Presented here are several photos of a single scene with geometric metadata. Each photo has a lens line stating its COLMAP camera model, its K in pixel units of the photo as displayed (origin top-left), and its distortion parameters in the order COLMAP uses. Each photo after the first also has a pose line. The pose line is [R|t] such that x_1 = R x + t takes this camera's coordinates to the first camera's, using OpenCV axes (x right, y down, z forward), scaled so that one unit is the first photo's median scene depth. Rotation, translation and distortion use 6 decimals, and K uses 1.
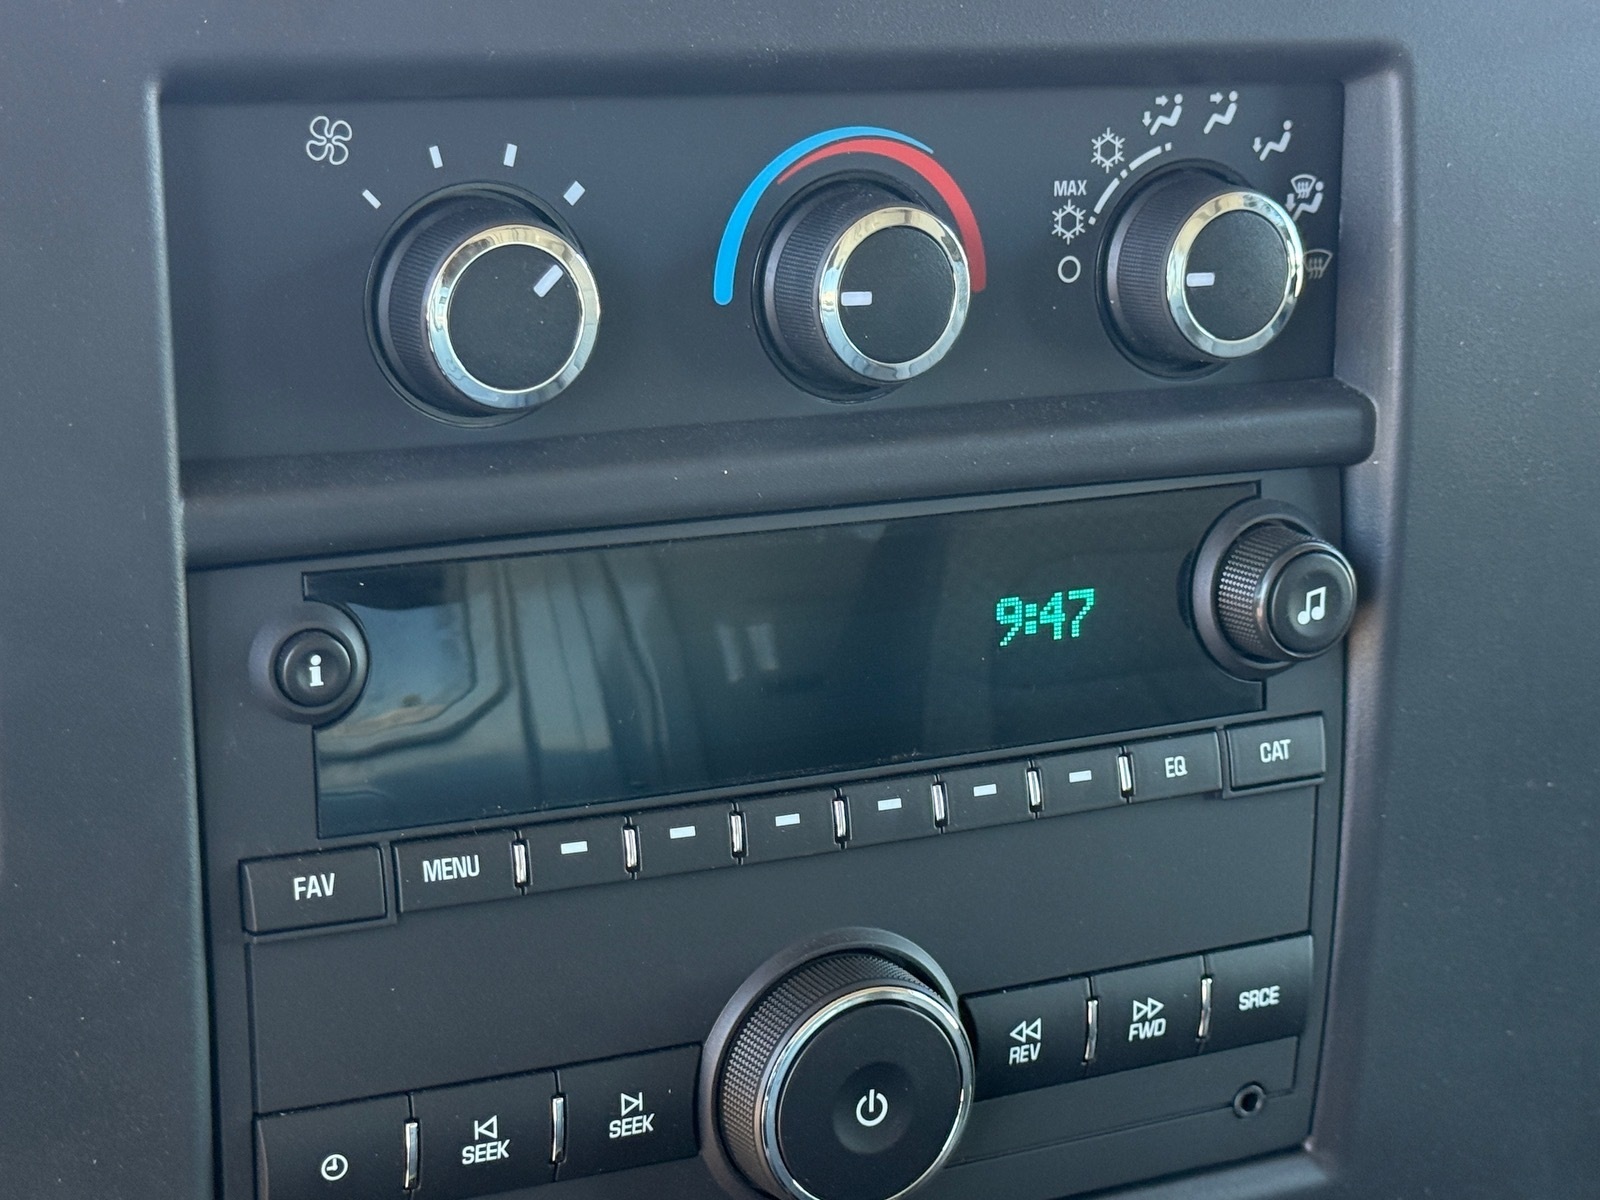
lens RADIAL K [[3227.5, 0, 800.0], [0, 3227.5, 600.0], [0, 0, 1]] dist [0.162825, -0.140129]
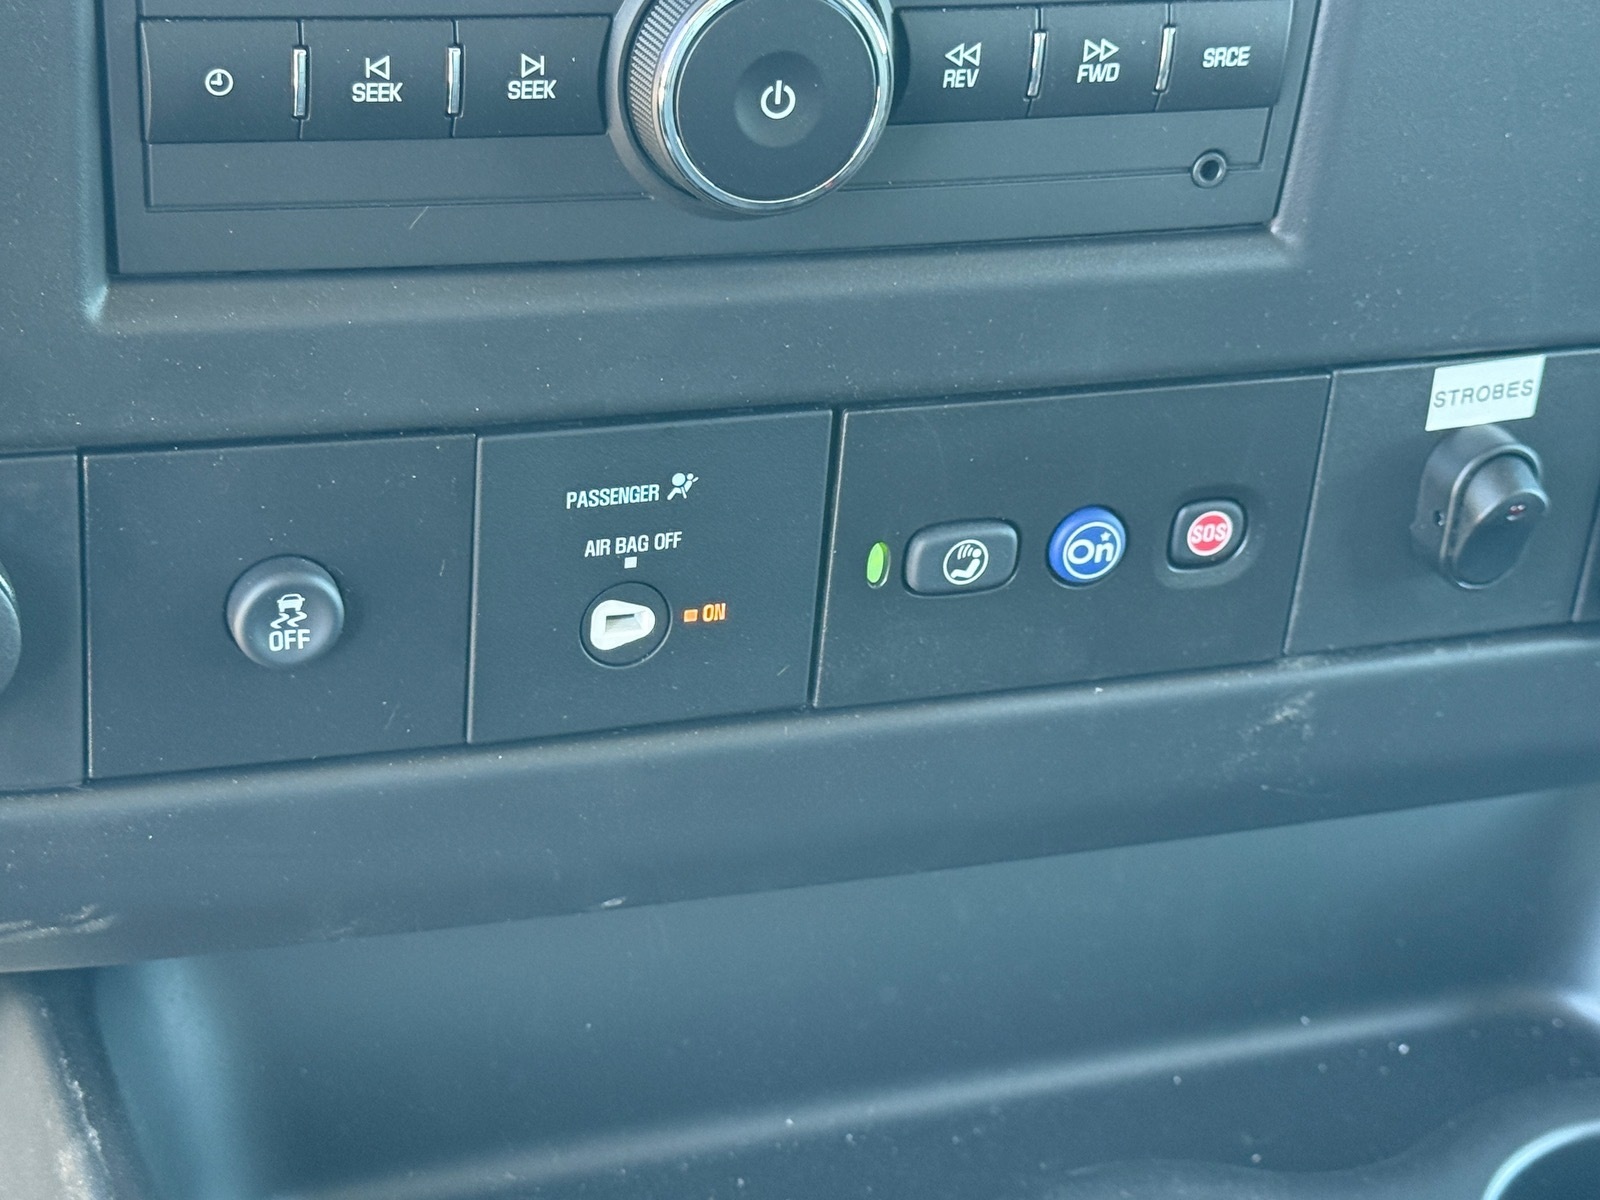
lens RADIAL K [[3227.5, 0, 800.0], [0, 3227.5, 600.0], [0, 0, 1]] dist [0.162825, -0.140129]
pose [[0.987453, 0.110252, -0.113056, 0.149771], [-0.086733, 0.976930, 0.195155, 0.107385], [0.131964, -0.182901, 0.974234, 0.012426]]
